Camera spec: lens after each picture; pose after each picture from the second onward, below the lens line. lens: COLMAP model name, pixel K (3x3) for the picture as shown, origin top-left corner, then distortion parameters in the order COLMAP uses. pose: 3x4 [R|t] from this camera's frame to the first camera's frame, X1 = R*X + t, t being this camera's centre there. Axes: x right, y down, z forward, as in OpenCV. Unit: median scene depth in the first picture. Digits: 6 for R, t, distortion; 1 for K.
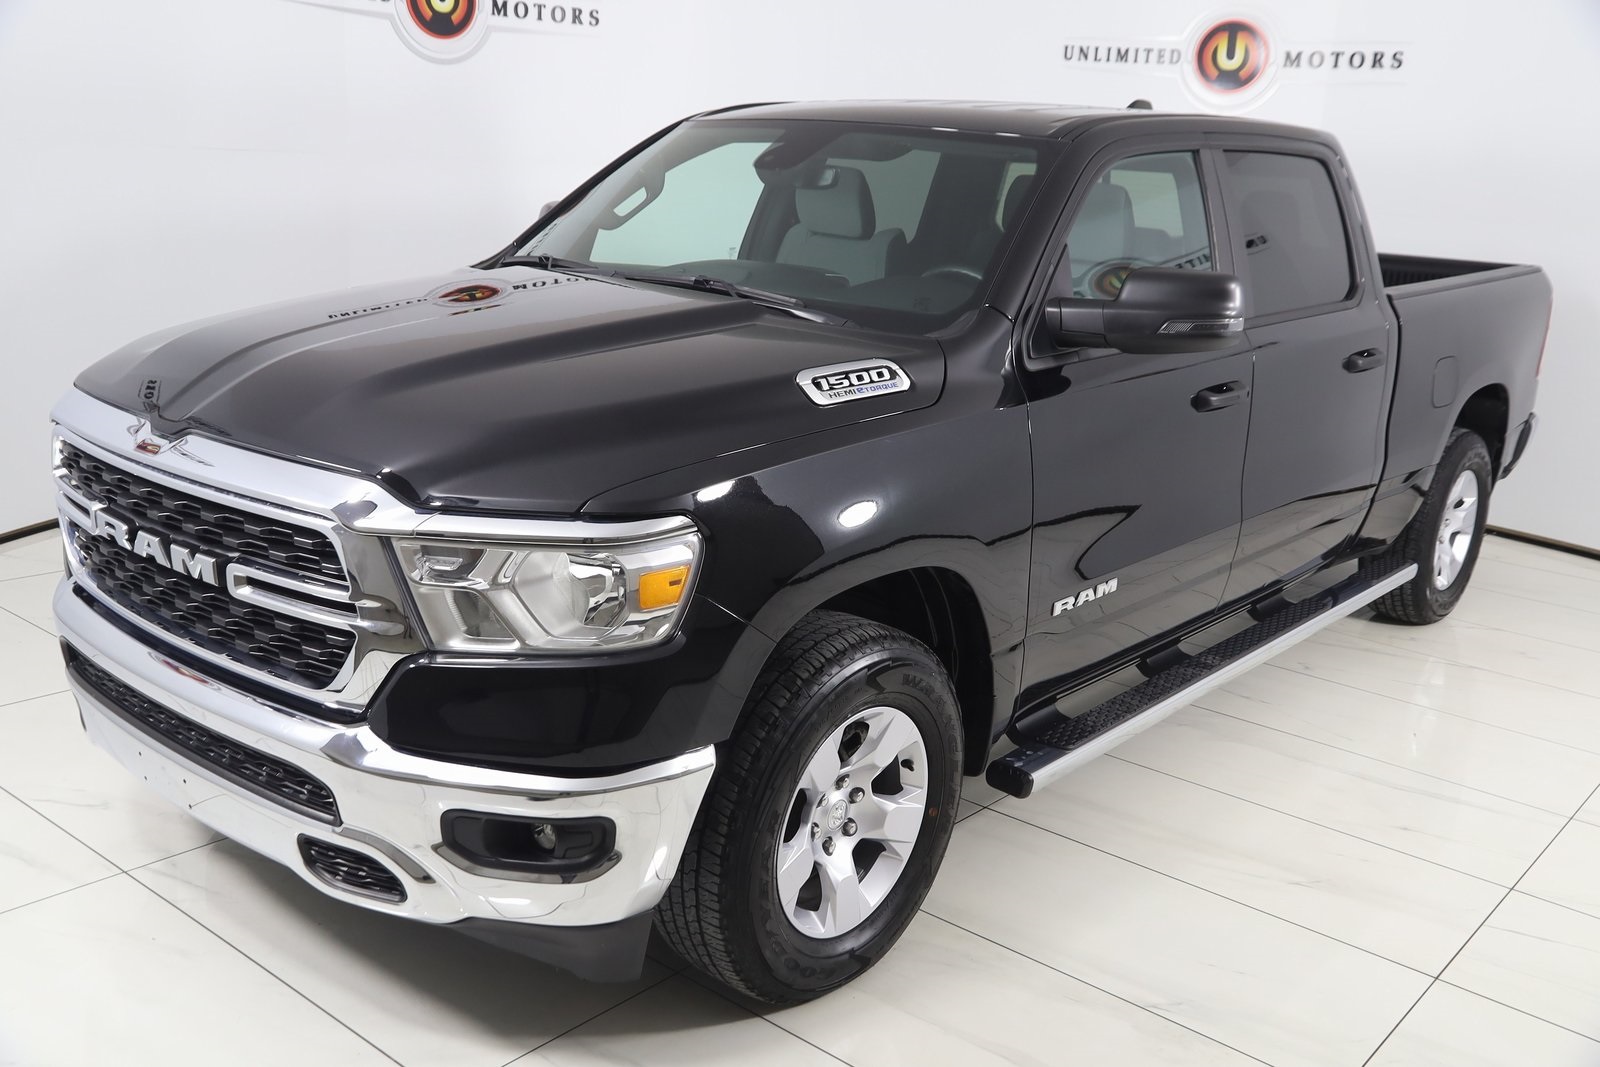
lens RADIAL K [[1426.6, 0, 825.9], [0, 1426.6, 513.0], [0, 0, 1]] dist [-0.027773, 0.017033]
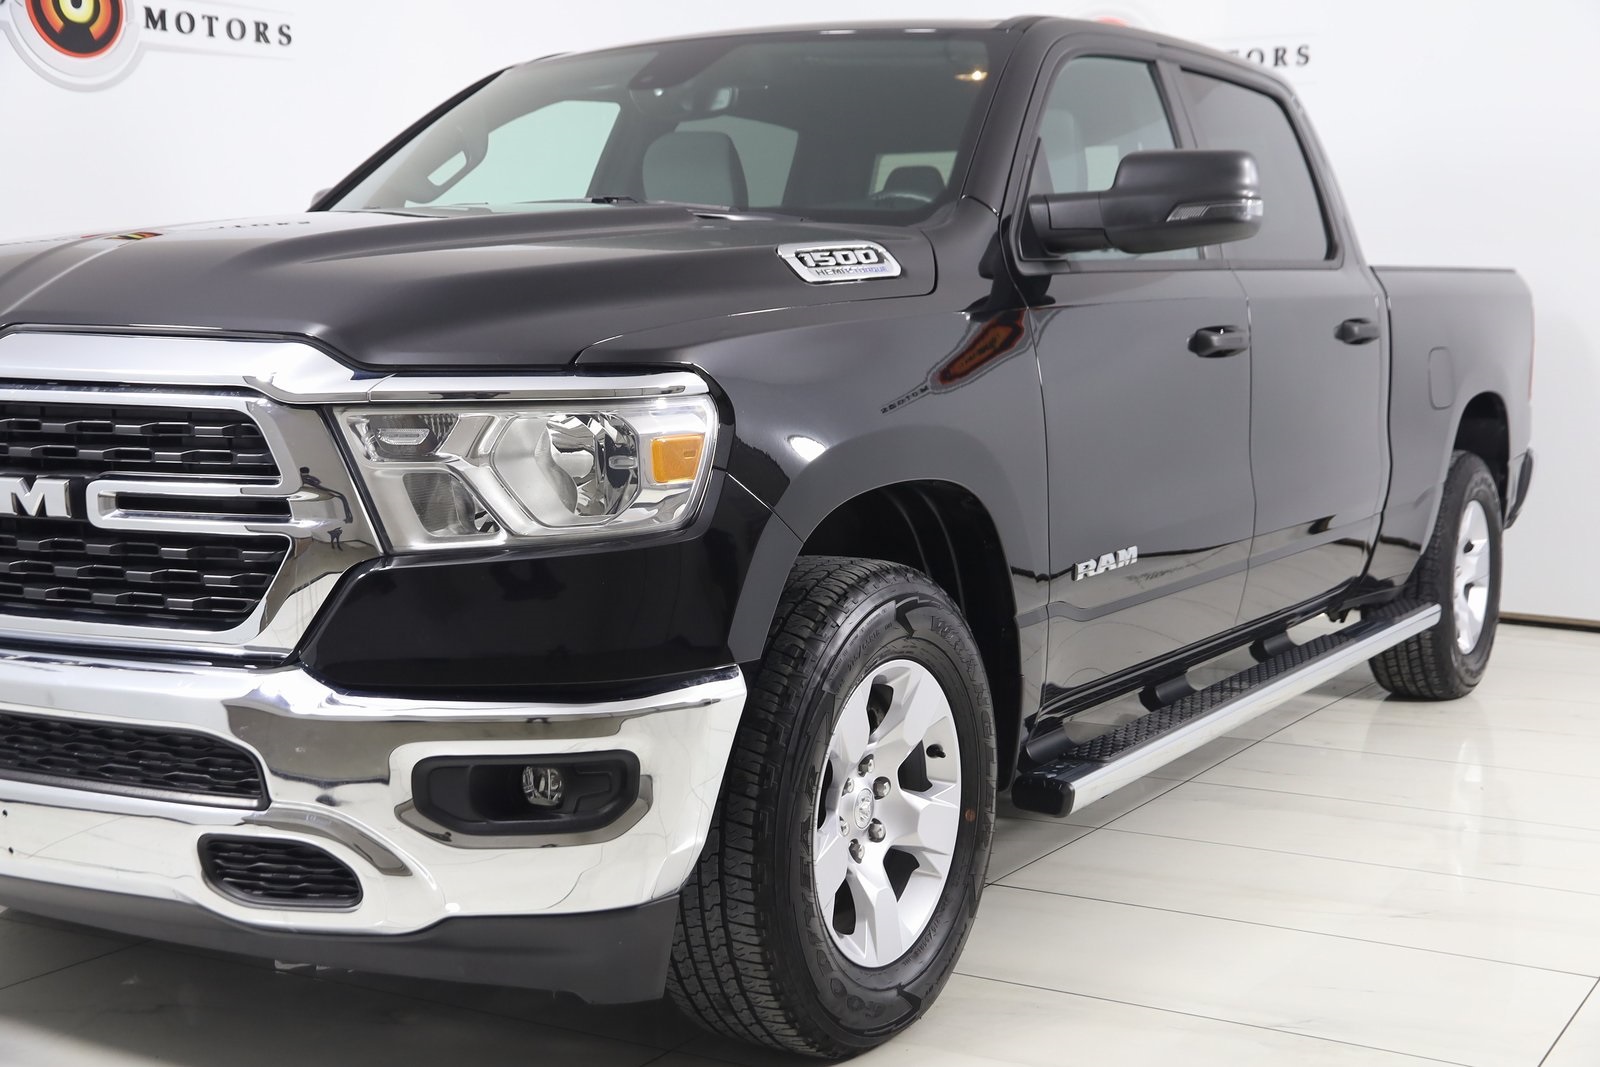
lens RADIAL K [[2007.0, 0, 834.9], [0, 2007.0, 530.1], [0, 0, 1]] dist [0.047697, 0.000000]
pose [[0.982822, -0.070926, 0.170383, -0.181460], [0.096598, 0.984341, -0.147453, 0.218514], [-0.157257, 0.161378, 0.974283, -0.094531]]
